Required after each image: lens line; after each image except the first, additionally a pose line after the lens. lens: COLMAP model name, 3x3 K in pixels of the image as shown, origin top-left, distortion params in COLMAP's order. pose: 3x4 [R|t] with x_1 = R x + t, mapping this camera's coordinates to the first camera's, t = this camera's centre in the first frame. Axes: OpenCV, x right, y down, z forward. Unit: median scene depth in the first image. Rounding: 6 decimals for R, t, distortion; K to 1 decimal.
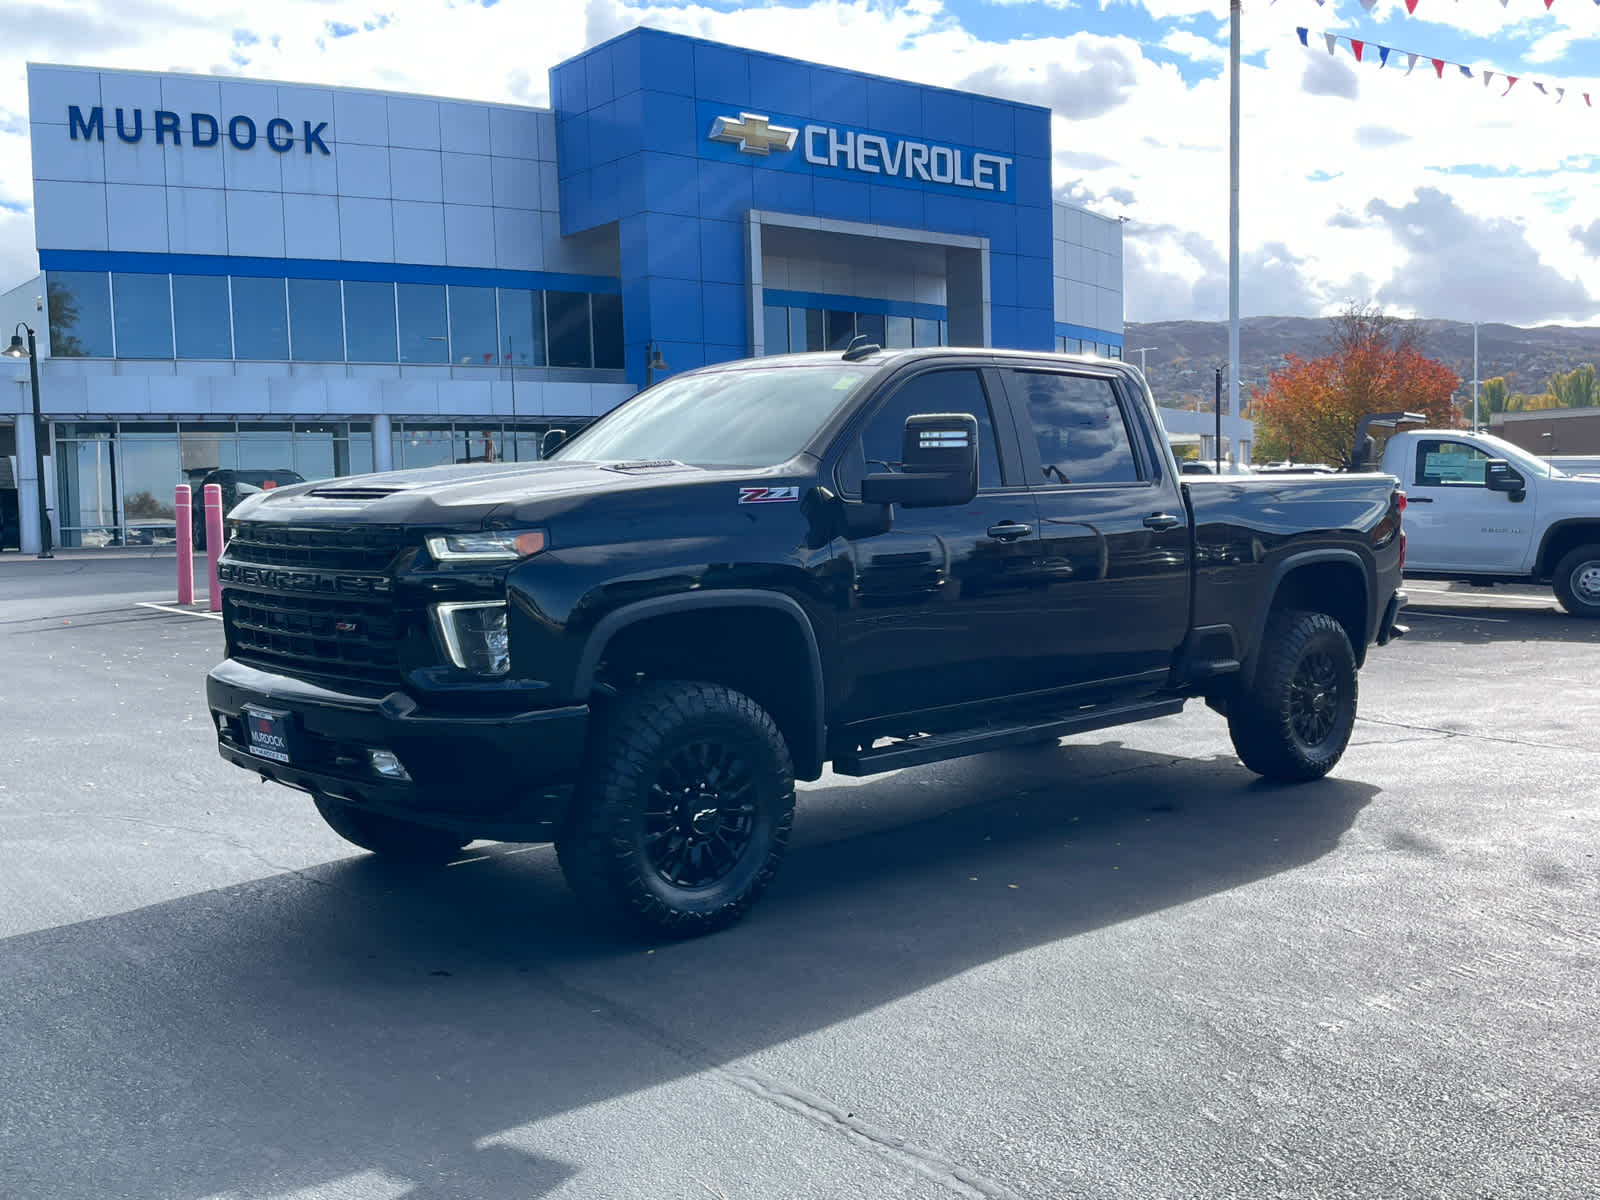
lens RADIAL K [[1617.3, 0, 803.2], [0, 1617.3, 600.4], [0, 0, 1]] dist [0.050175, 0.000000]
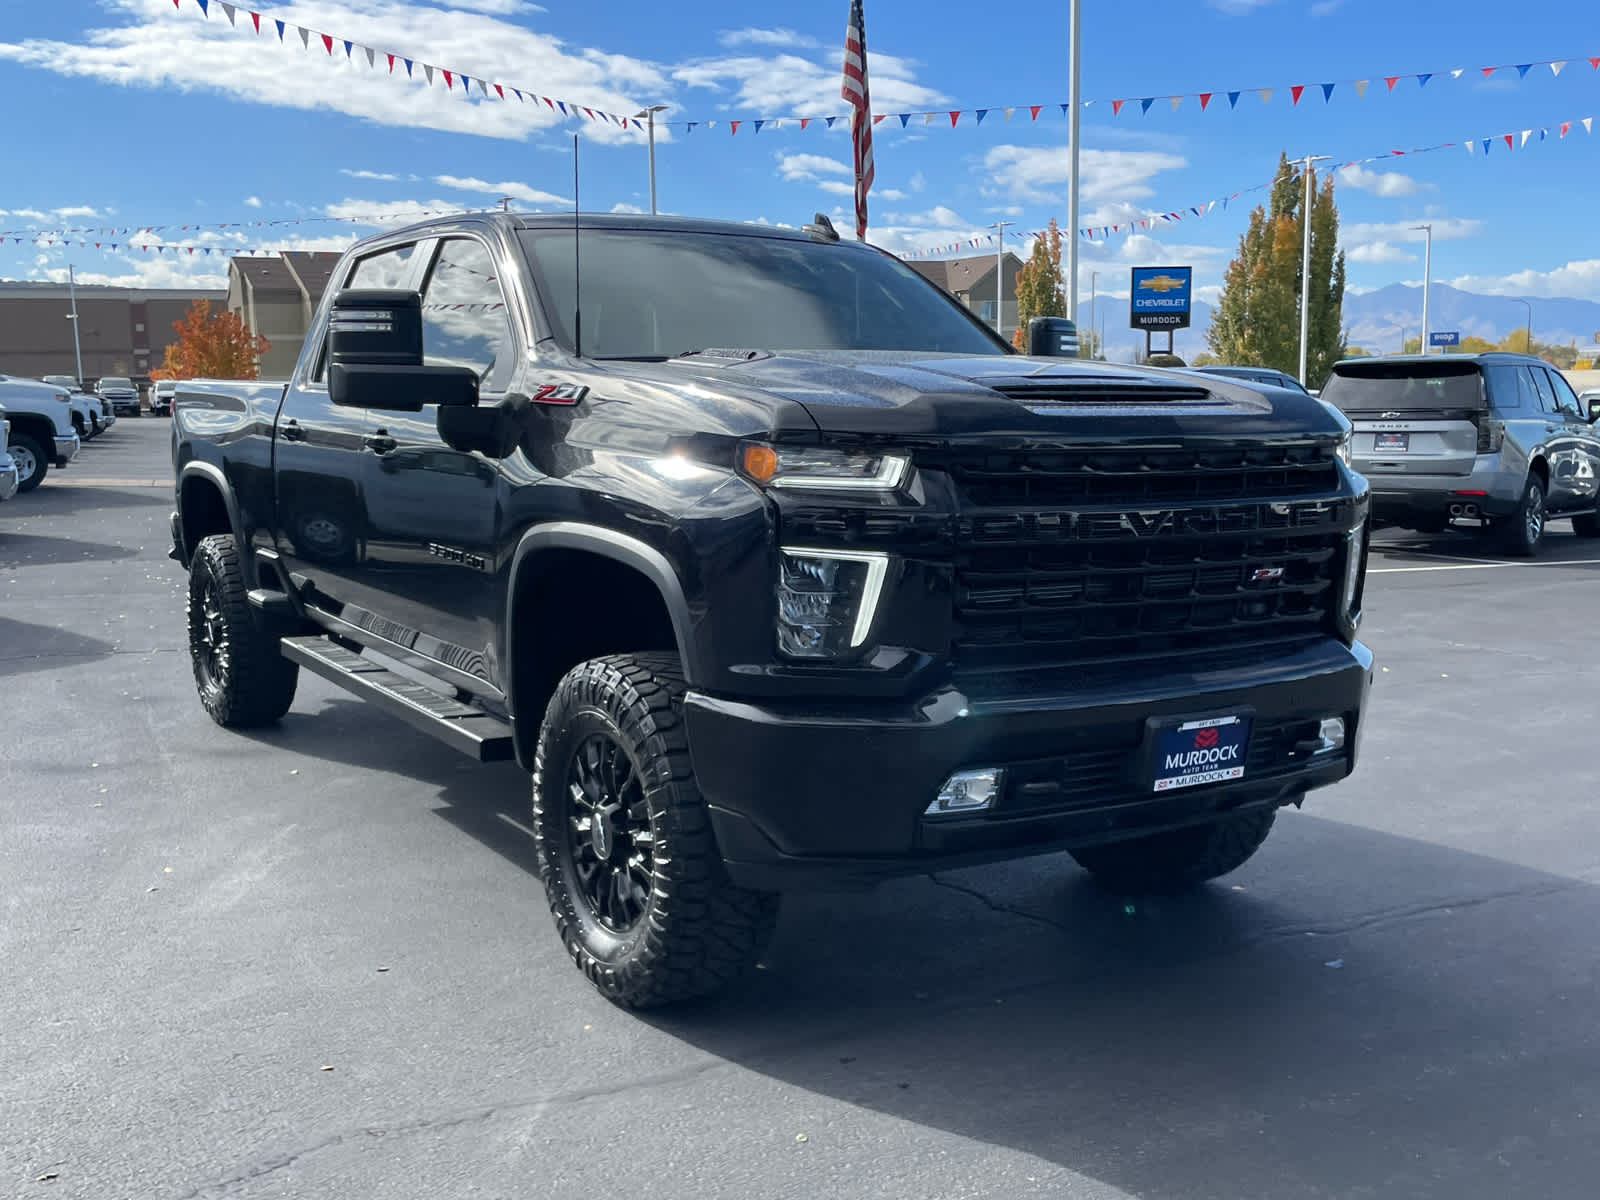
lens RADIAL K [[1617.3, 0, 809.5], [0, 1617.3, 626.6], [0, 0, 1]] dist [0.050175, 0.000000]
pose [[0.196622, -0.132347, 0.971506, -0.649562], [0.068643, 0.990275, 0.121011, -0.039717], [-0.978074, 0.042893, 0.203795, 0.654324]]
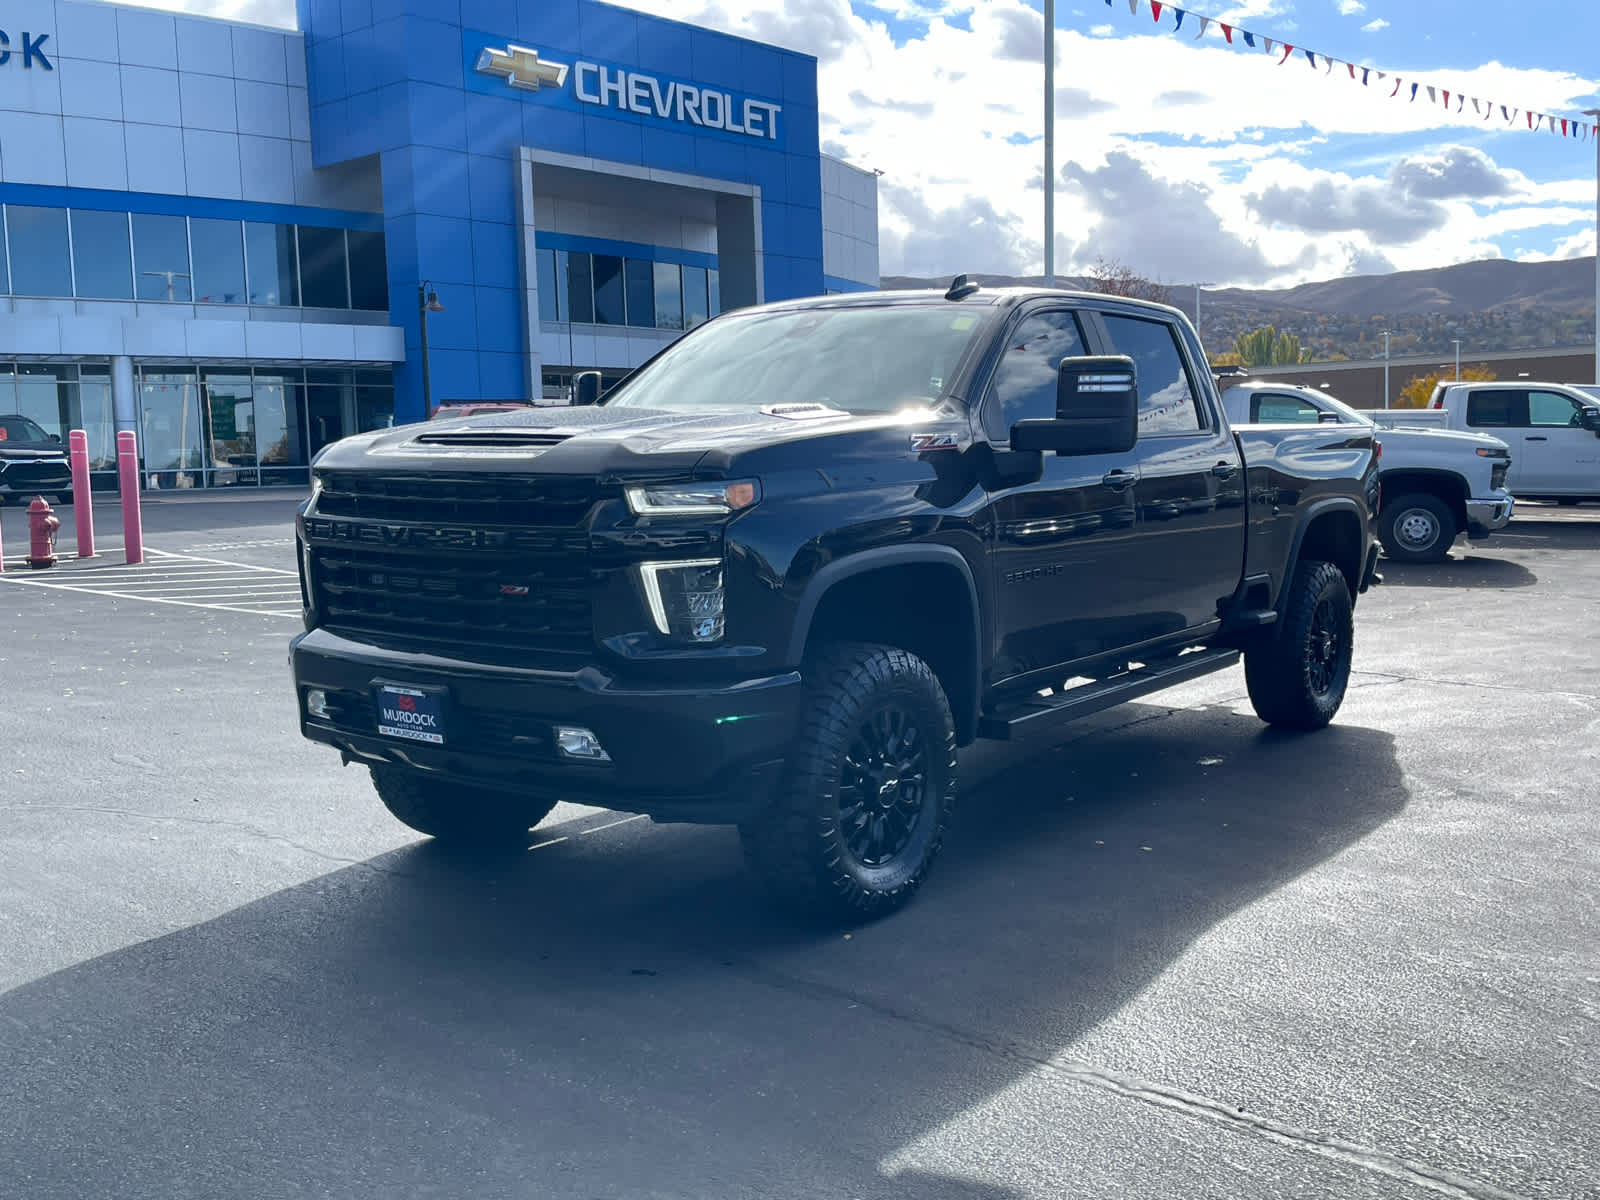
lens RADIAL K [[1617.3, 0, 816.9], [0, 1617.3, 603.4], [0, 0, 1]] dist [0.050175, 0.000000]
pose [[0.984710, -0.014580, 0.173590, -0.169031], [0.009042, 0.999426, 0.032650, -0.002199], [-0.173967, -0.030581, 0.984277, 0.062430]]
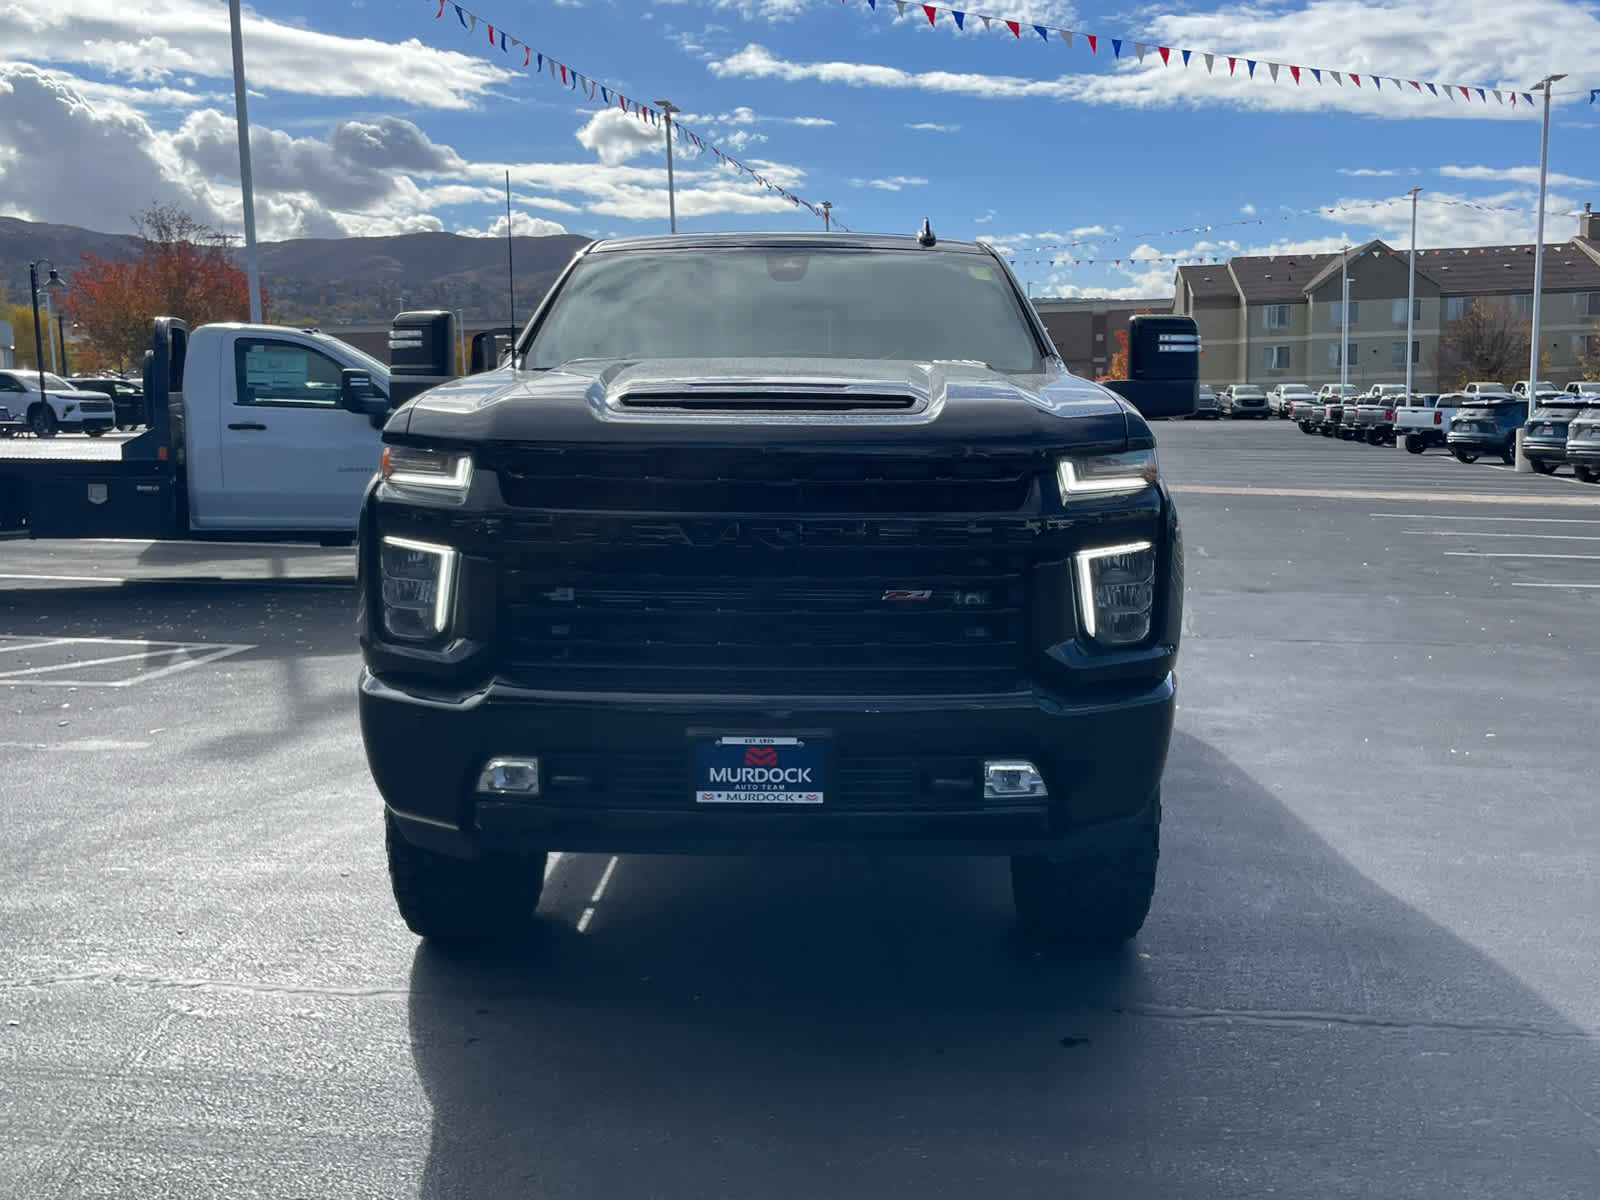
lens RADIAL K [[1617.3, 0, 809.0], [0, 1617.3, 643.7], [0, 0, 1]] dist [0.050175, 0.000000]
pose [[0.705606, -0.098903, 0.701668, -0.494498], [0.044633, 0.994449, 0.095288, -0.018999], [-0.707197, -0.035918, 0.706104, 0.336403]]
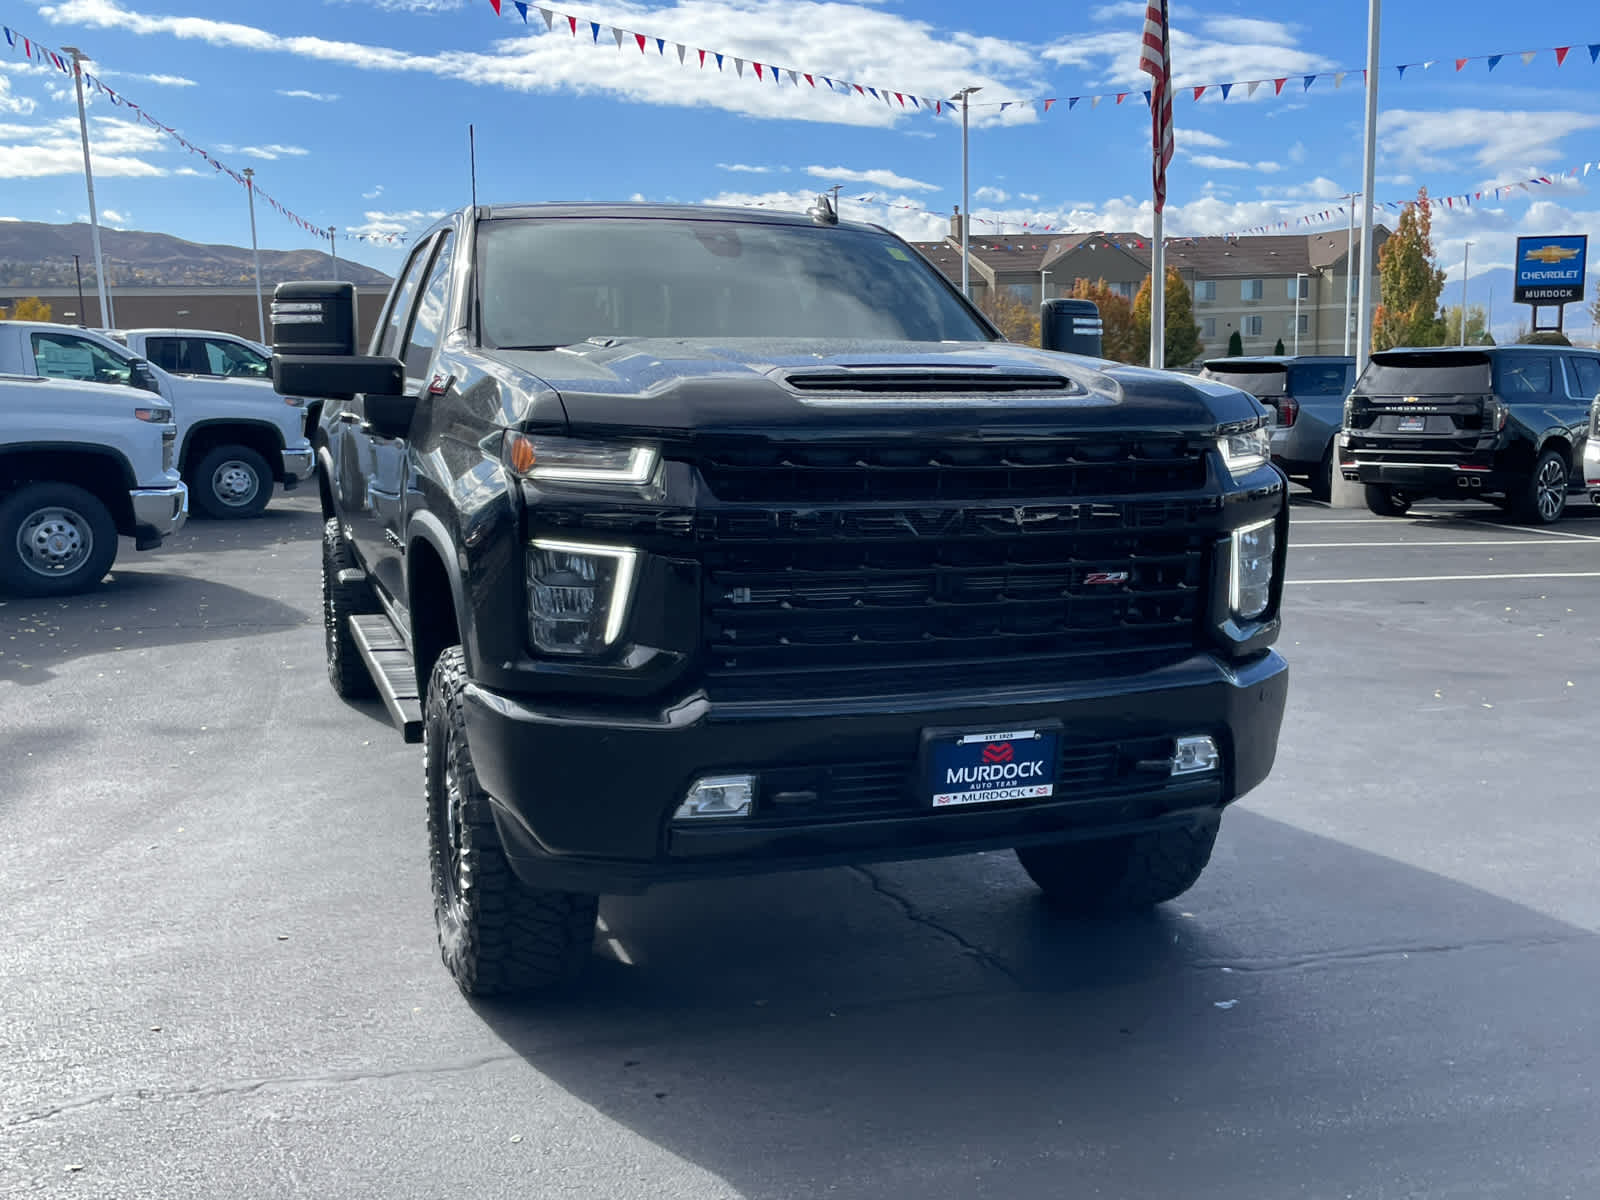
lens RADIAL K [[1617.3, 0, 815.5], [0, 1617.3, 634.7], [0, 0, 1]] dist [0.050175, 0.000000]
pose [[0.404013, -0.137125, 0.904417, -0.591368], [0.065957, 0.990494, 0.120712, -0.031409], [-0.912372, 0.010883, 0.409217, 0.516294]]
